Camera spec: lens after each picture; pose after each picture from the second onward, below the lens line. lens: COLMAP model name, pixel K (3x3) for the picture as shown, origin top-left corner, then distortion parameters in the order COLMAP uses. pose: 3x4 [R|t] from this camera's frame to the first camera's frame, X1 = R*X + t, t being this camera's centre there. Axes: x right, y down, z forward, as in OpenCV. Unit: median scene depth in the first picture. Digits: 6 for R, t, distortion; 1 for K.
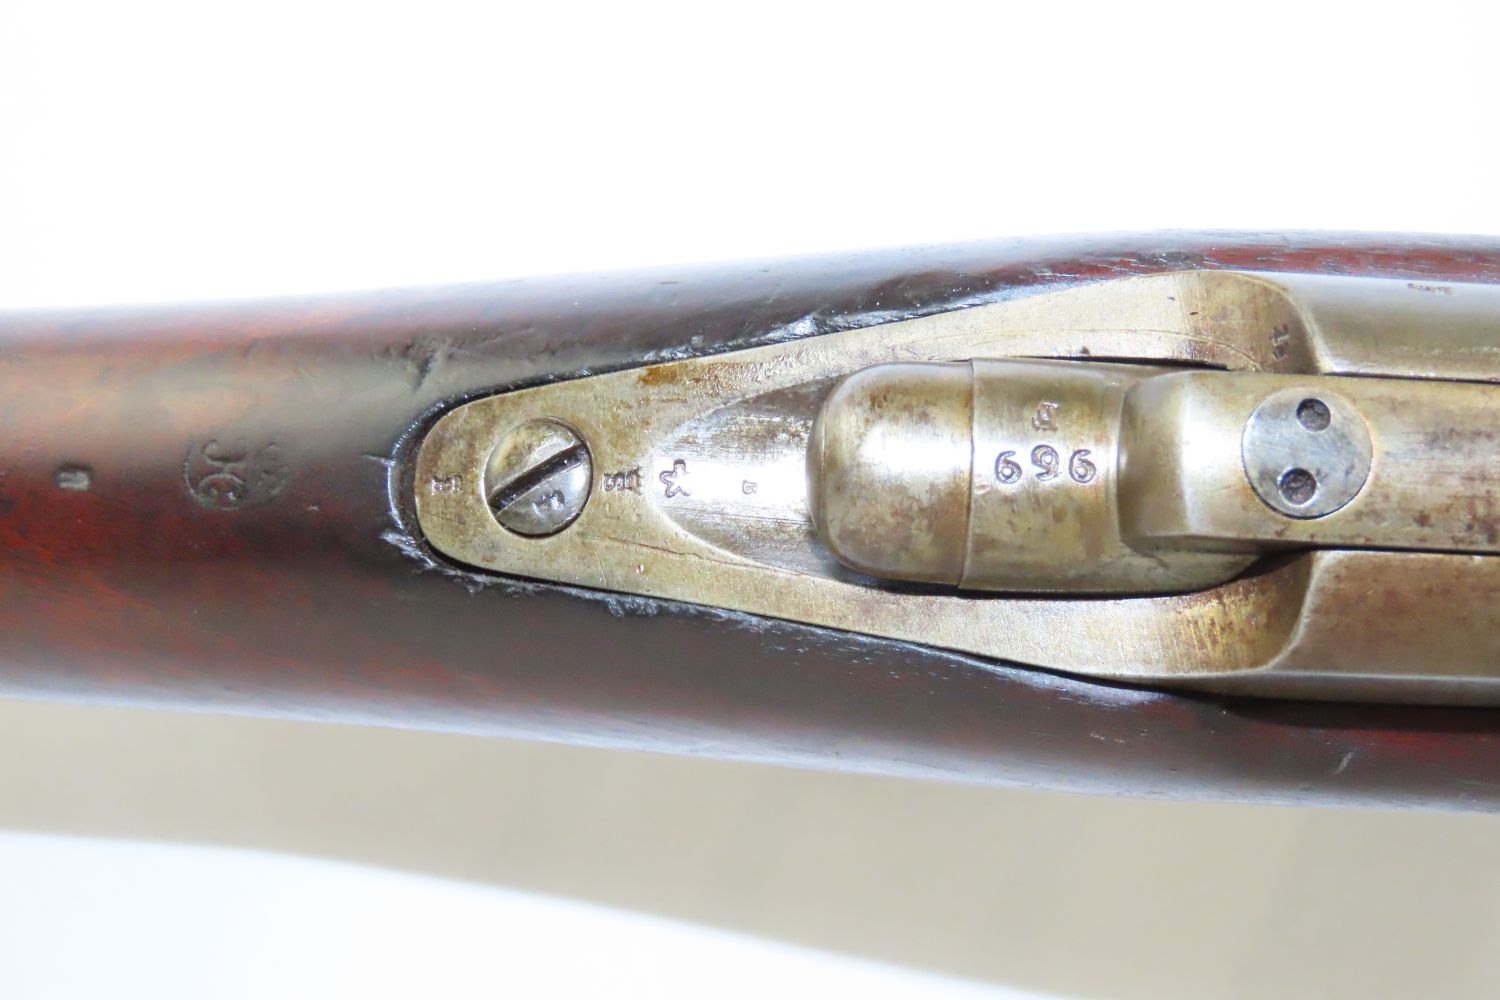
lens RADIAL K [[759.1, 0, 748.9], [0, 759.1, 499.2], [0, 0, 1]] dist [-0.025166, 0.000450]
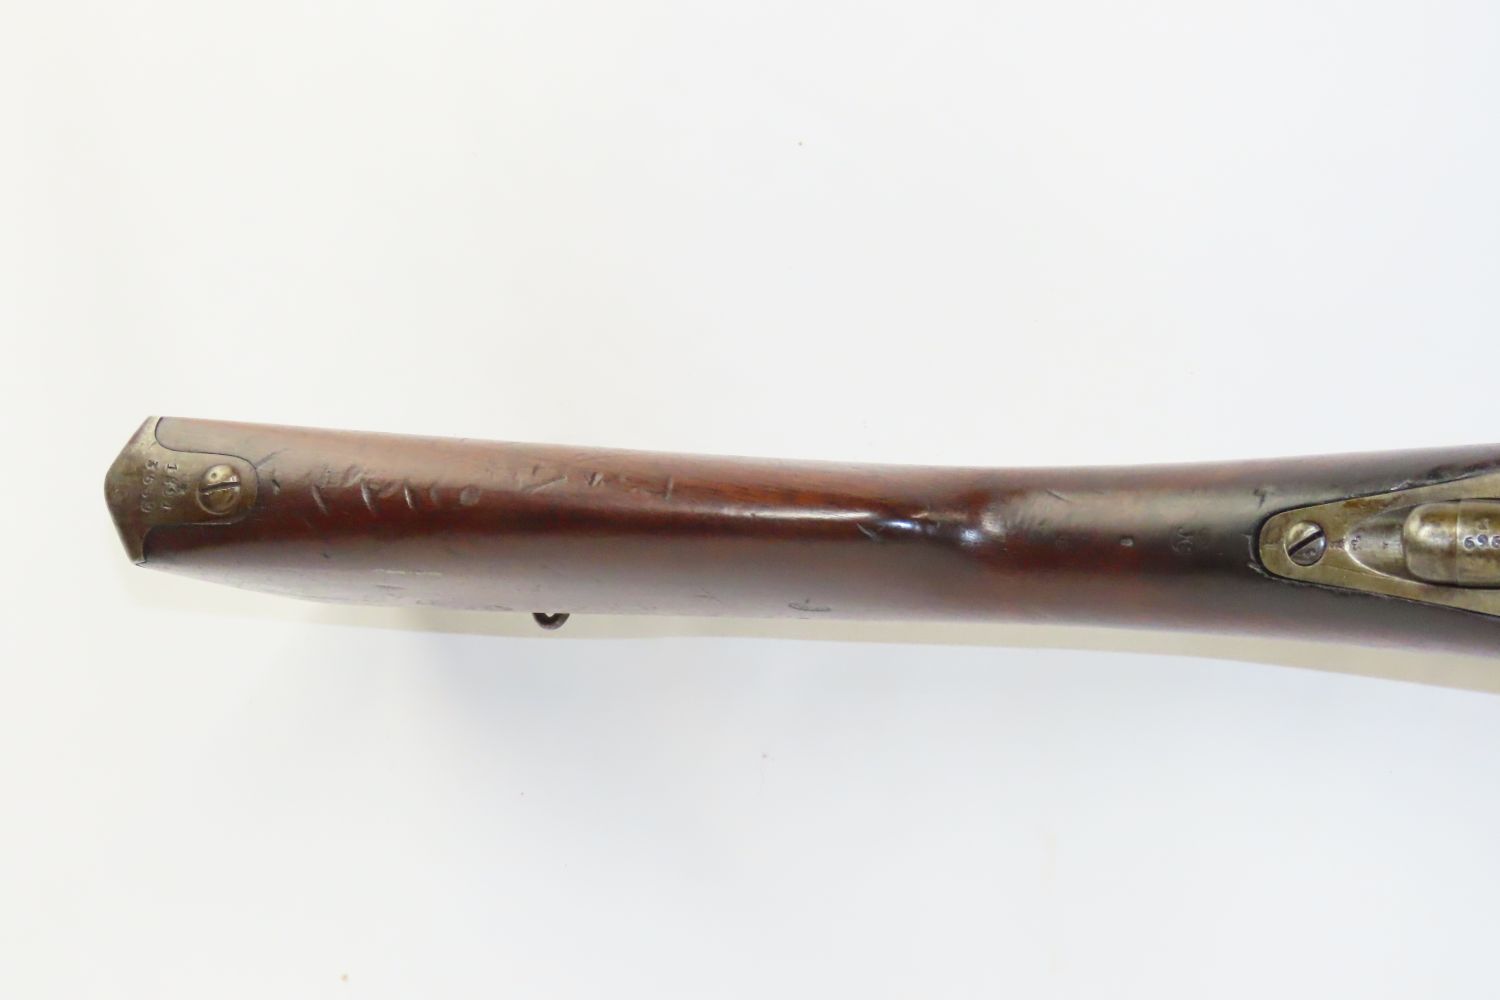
lens RADIAL K [[803.5, 0, 749.3], [0, 803.5, 497.1], [0, 0, 1]] dist [-0.002386, -0.001129]
pose [[0.477795, -0.056918, -0.876625, 1.232775], [0.008721, 0.998157, -0.060055, -0.036404], [0.878428, 0.021049, 0.477411, -2.002700]]
